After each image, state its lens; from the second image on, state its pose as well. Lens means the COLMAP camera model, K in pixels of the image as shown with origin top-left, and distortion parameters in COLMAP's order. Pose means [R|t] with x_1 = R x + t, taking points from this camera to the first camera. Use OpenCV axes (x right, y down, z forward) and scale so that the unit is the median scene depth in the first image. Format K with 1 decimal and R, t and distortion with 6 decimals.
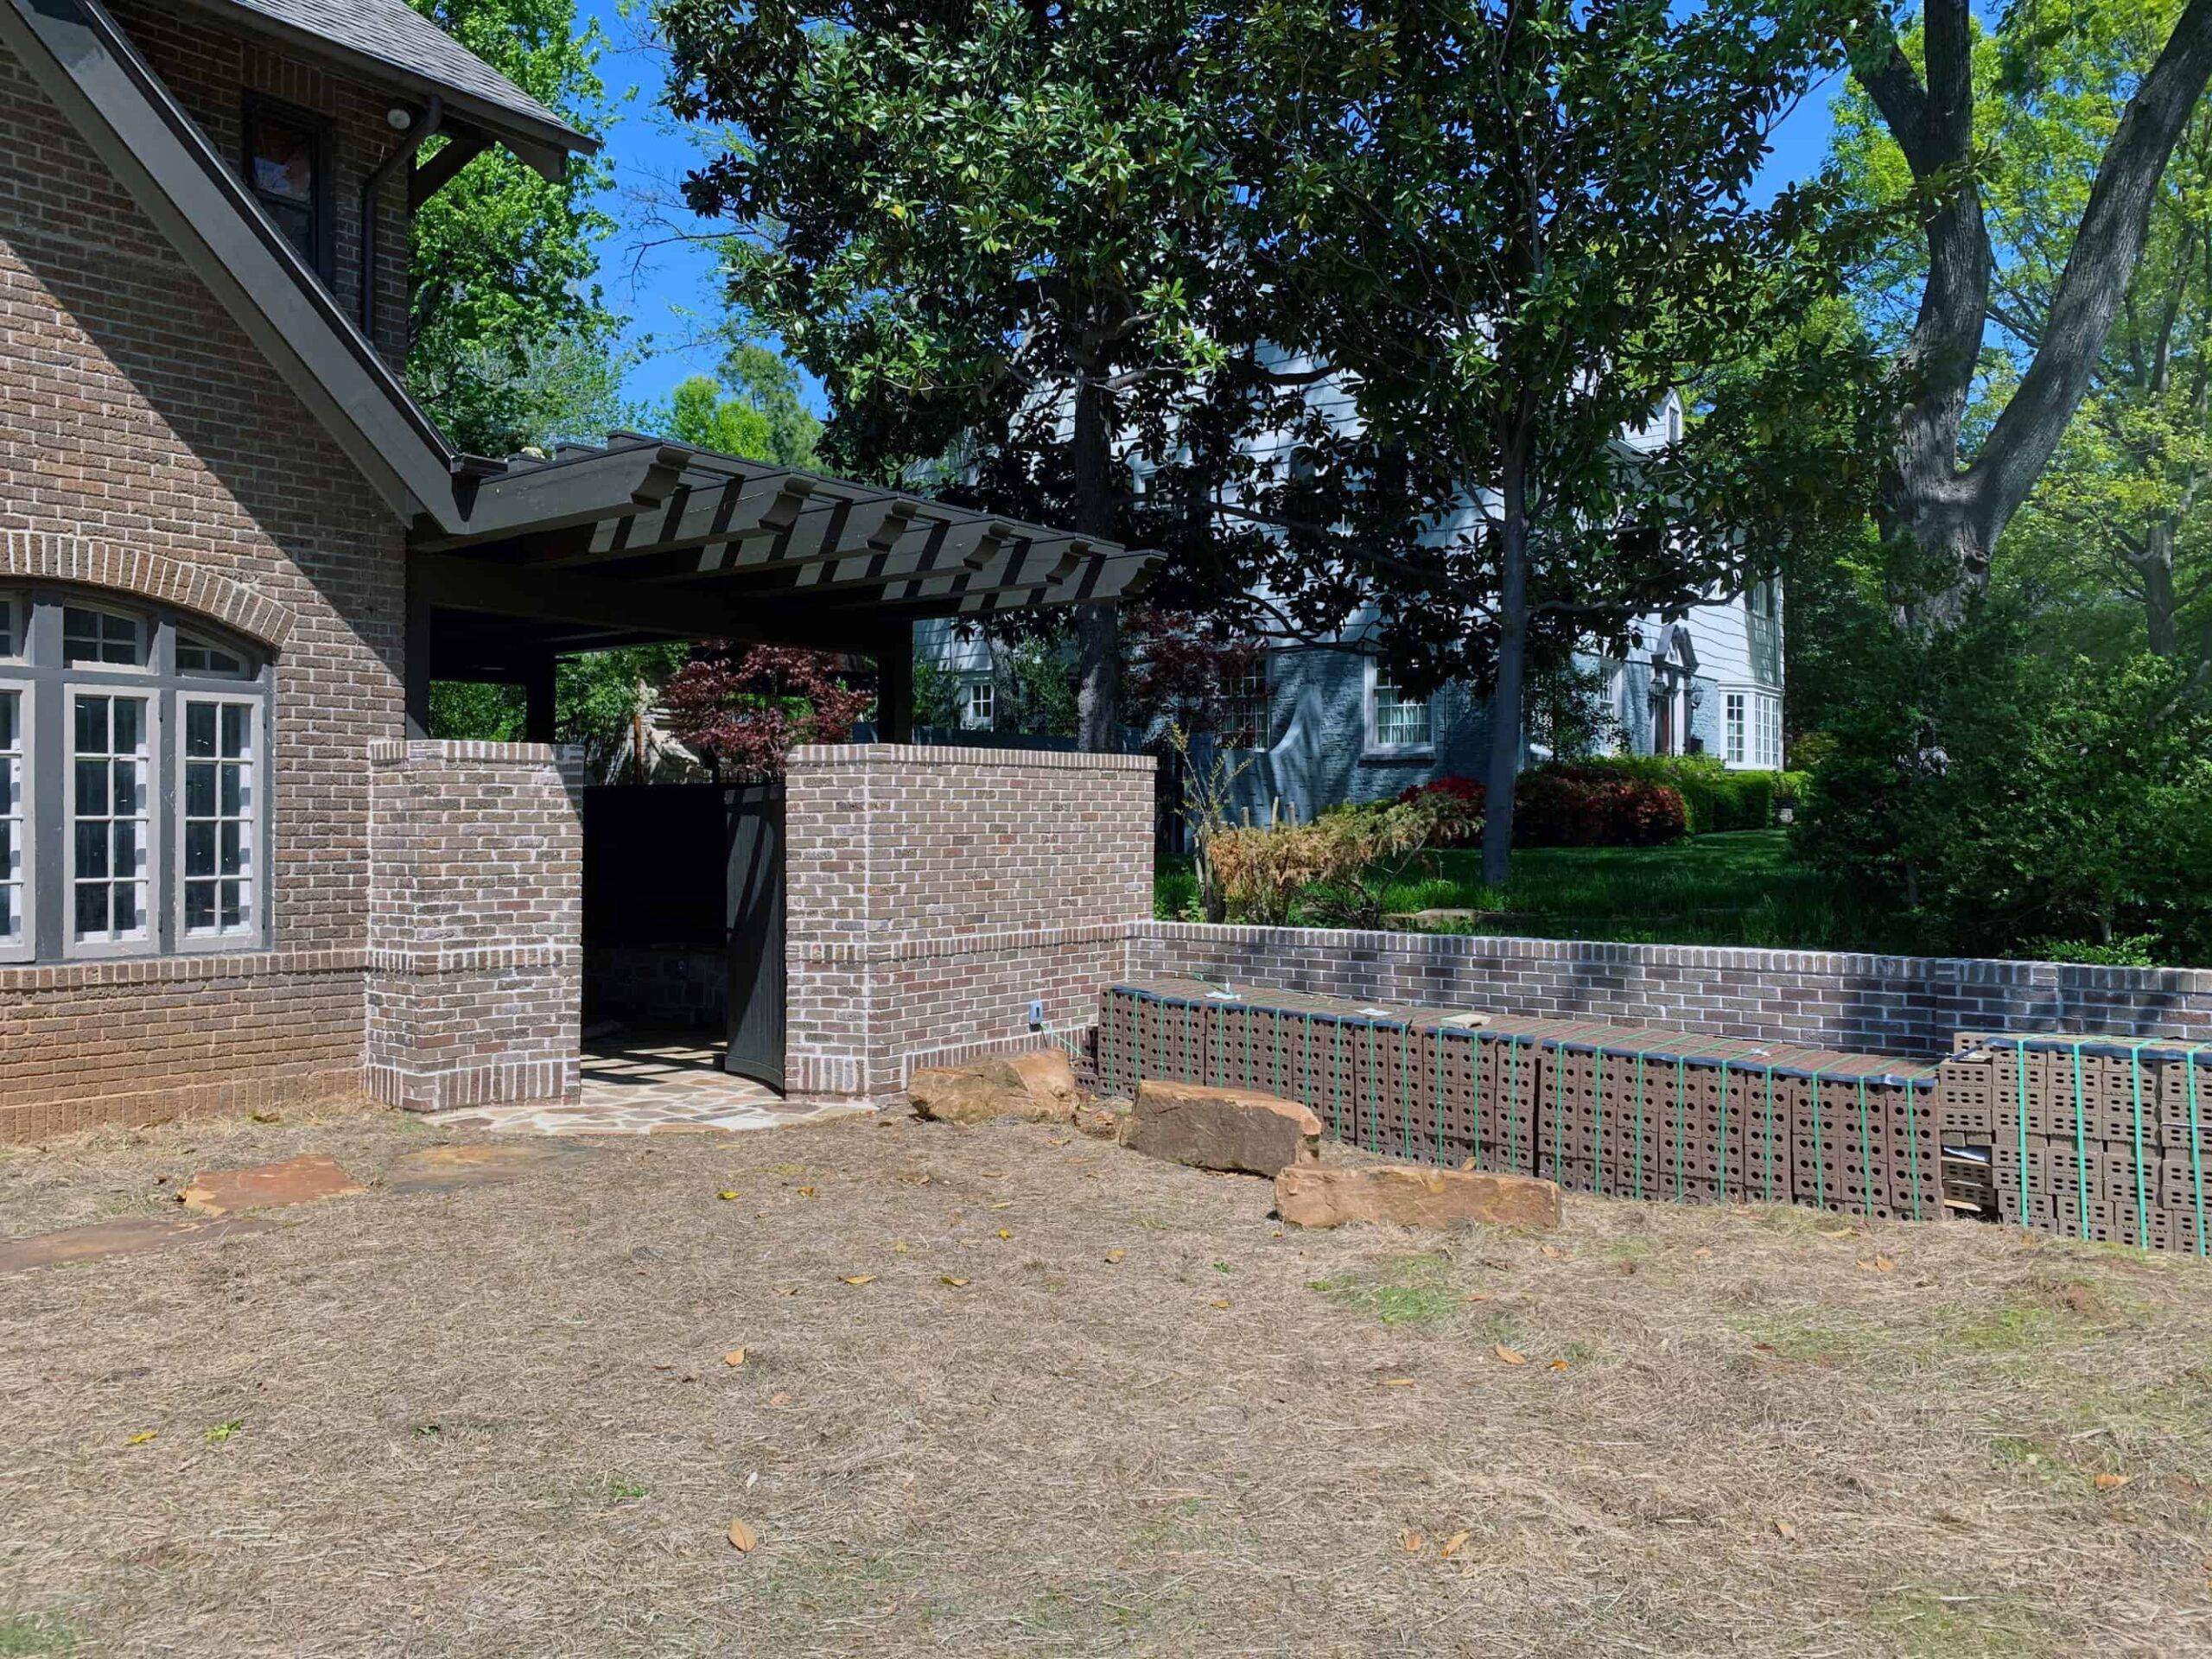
lens RADIAL K [[1693.4, 0, 1011.9], [0, 1693.4, 822.2], [0, 0, 1]] dist [0.051709, 0.000601]
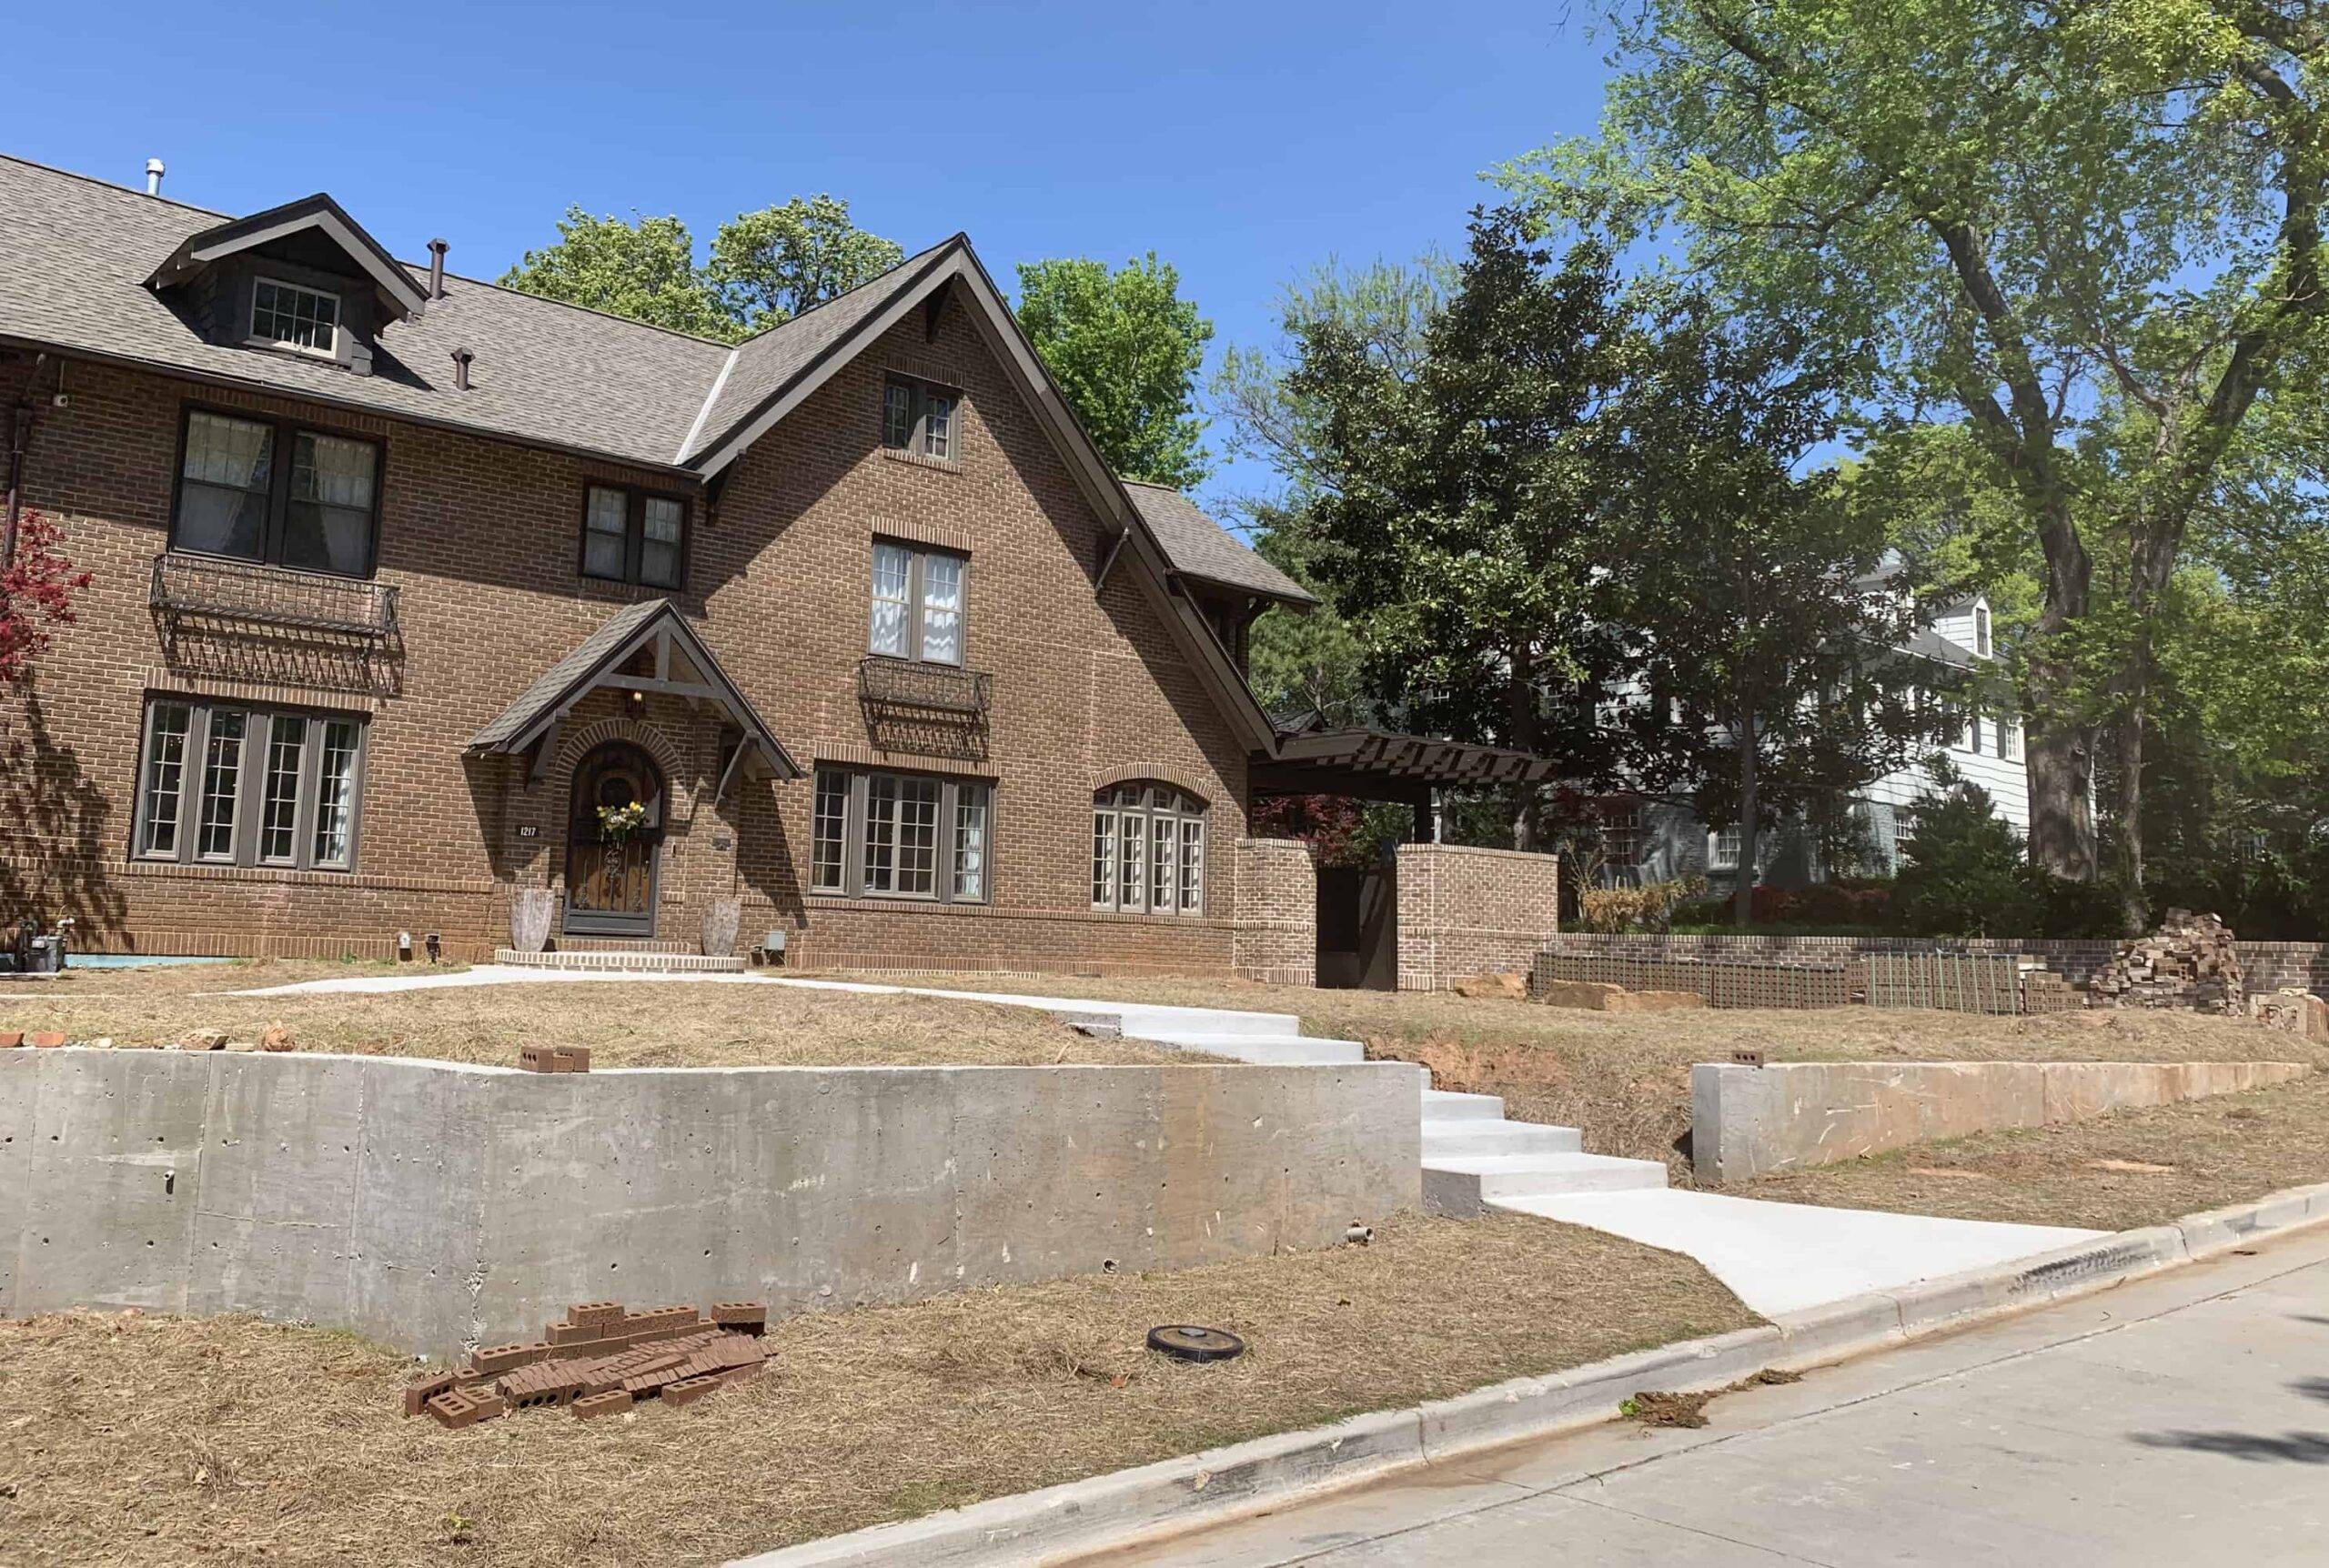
lens RADIAL K [[1803.8, 0, 1035.0], [0, 1803.8, 739.2], [0, 0, 1]] dist [-0.003470, -0.004736]
pose [[0.980090, 0.005074, -0.198488, -0.127920], [-0.029196, 0.992490, -0.118794, 0.123056], [0.196394, 0.122224, 0.972877, -1.567432]]
